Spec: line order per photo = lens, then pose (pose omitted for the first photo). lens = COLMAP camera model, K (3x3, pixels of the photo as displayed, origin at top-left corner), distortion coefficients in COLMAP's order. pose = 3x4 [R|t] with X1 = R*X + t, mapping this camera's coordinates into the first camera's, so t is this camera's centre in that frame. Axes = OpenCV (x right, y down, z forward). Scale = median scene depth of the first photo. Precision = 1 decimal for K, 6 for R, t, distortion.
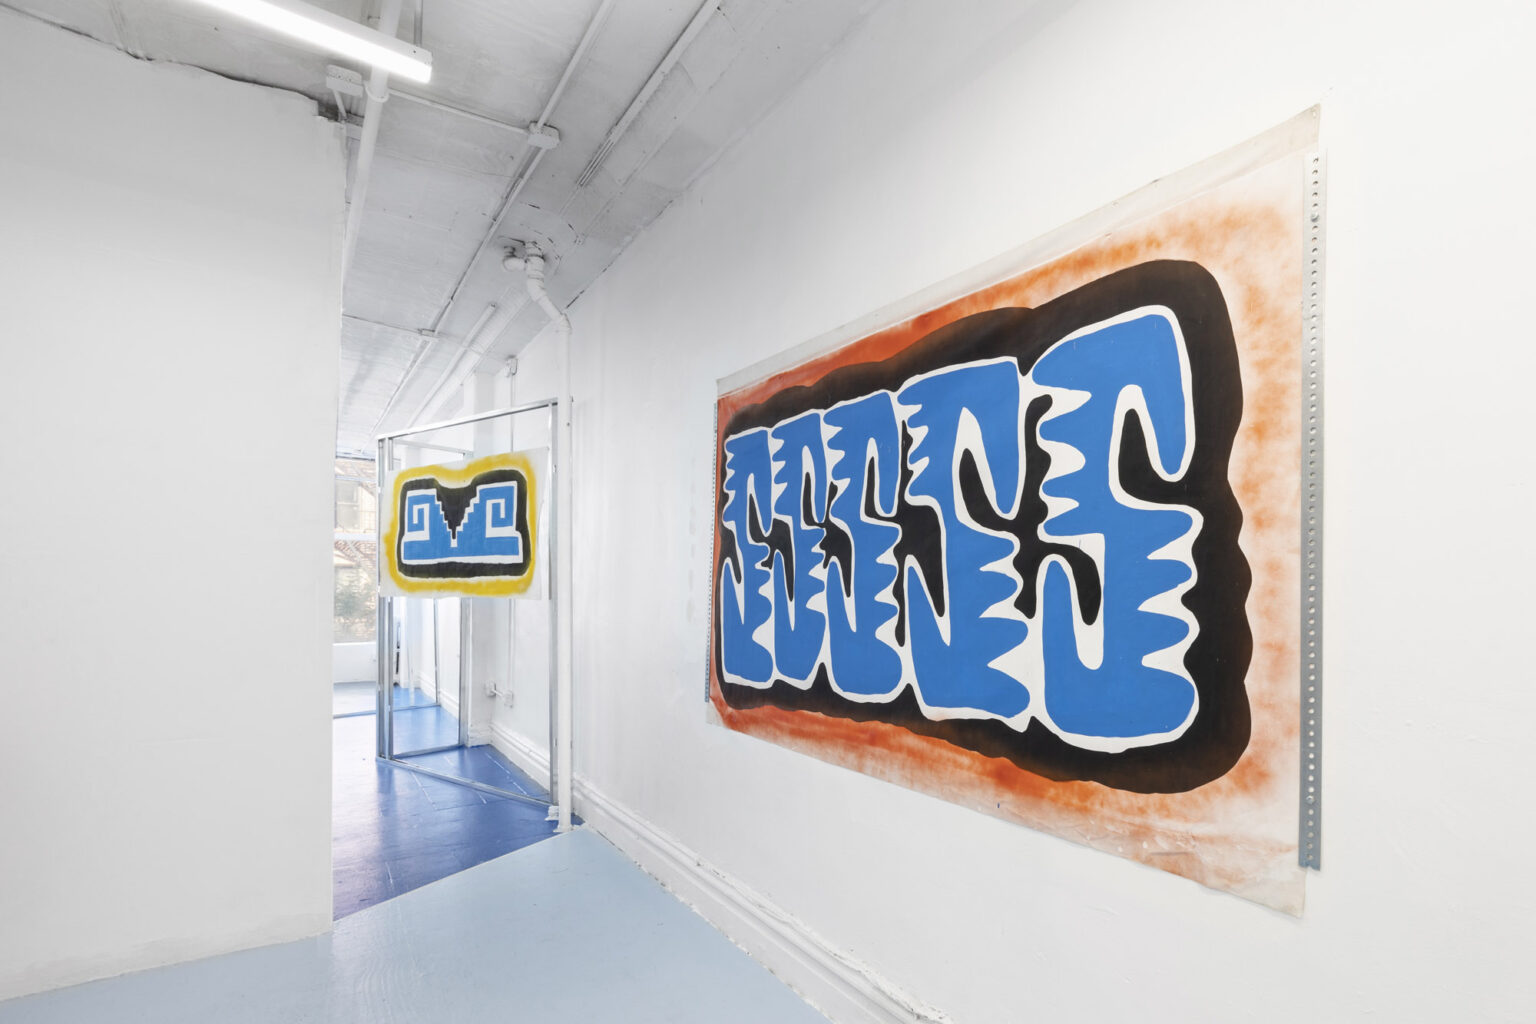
lens RADIAL K [[723.8, 0, 872.1], [0, 723.8, 605.8], [0, 0, 1]] dist [0.000543, 0.000044]
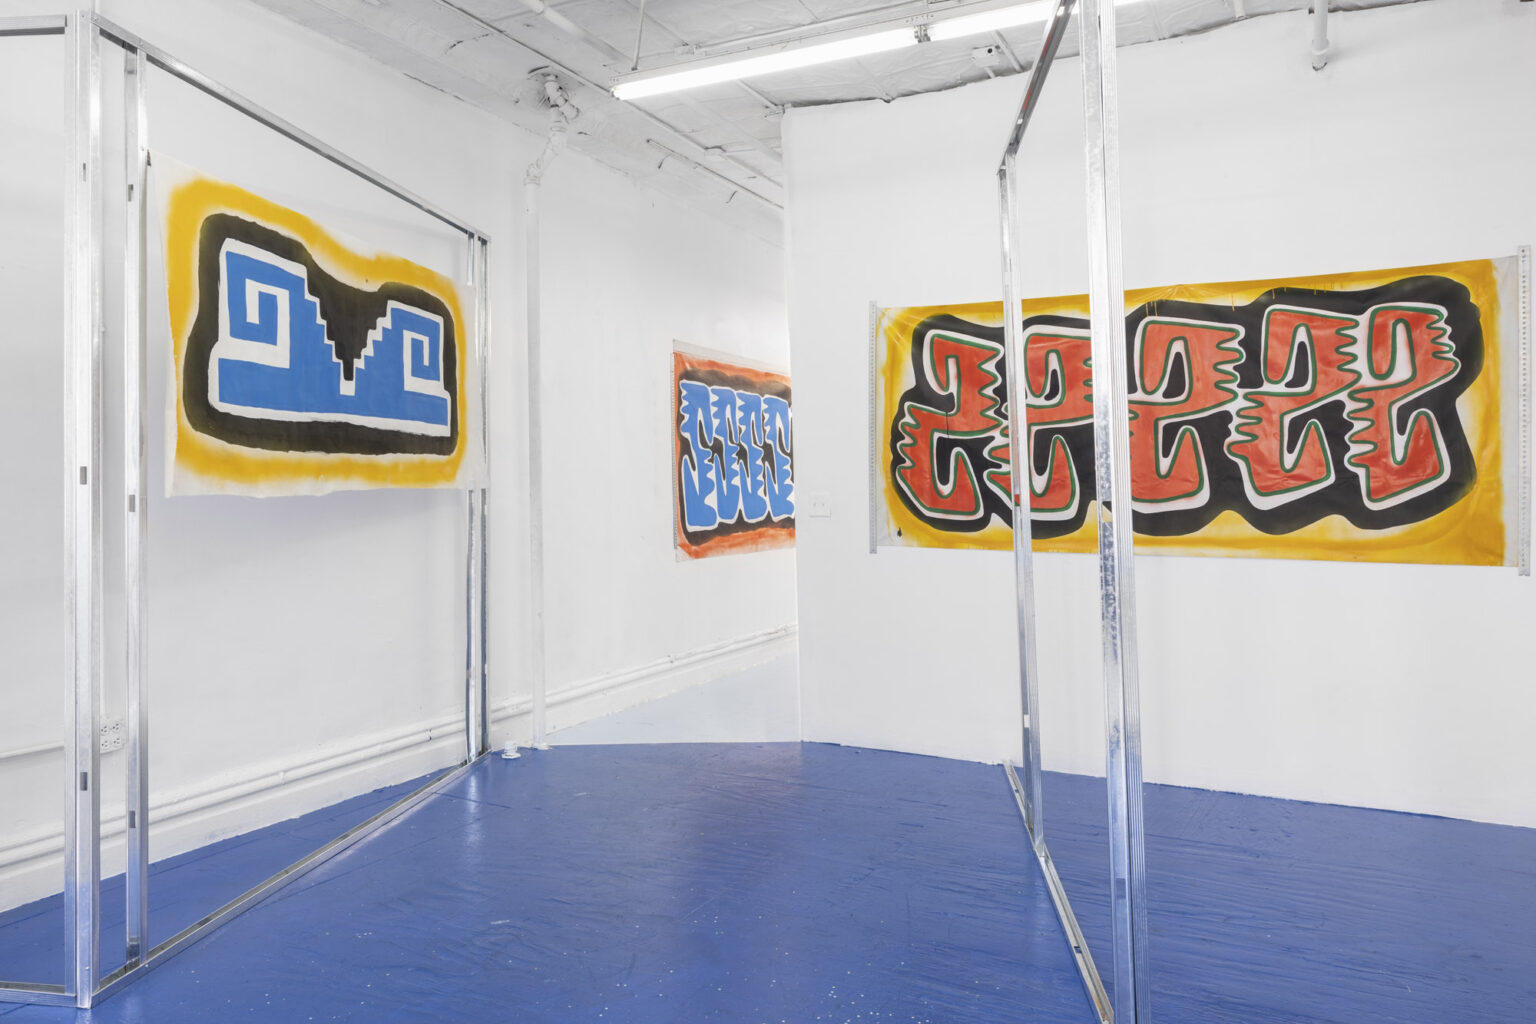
lens RADIAL K [[1067.6, 0, 771.0], [0, 1067.6, 432.4], [0, 0, 1]] dist [0.001385, 0.000805]
pose [[-0.405605, 0.032811, 0.913459, -2.409664], [0.016761, 0.999454, -0.028457, -0.045122], [-0.913895, 0.003768, -0.405934, 1.761220]]
